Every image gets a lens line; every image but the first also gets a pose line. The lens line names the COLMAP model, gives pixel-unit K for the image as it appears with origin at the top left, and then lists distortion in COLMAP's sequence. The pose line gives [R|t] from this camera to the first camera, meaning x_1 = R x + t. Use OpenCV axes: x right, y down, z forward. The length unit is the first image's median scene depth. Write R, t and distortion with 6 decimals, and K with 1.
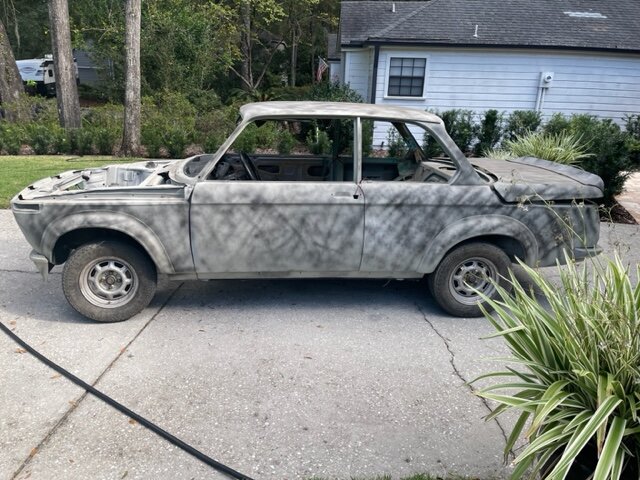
lens RADIAL K [[475.6, 0, 320.0], [0, 475.6, 240.0], [0, 0, 1]] dist [0.081817, -0.118369]
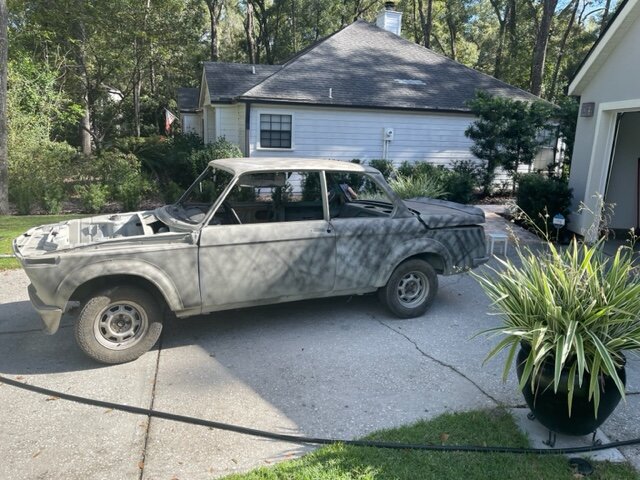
lens RADIAL K [[475.6, 0, 320.0], [0, 475.6, 240.0], [0, 0, 1]] dist [0.081817, -0.118369]
pose [[0.943725, -0.072379, 0.322713, -0.351944], [0.102420, 0.991750, -0.077079, 0.027313], [-0.314472, 0.105794, 0.943353, -0.184976]]
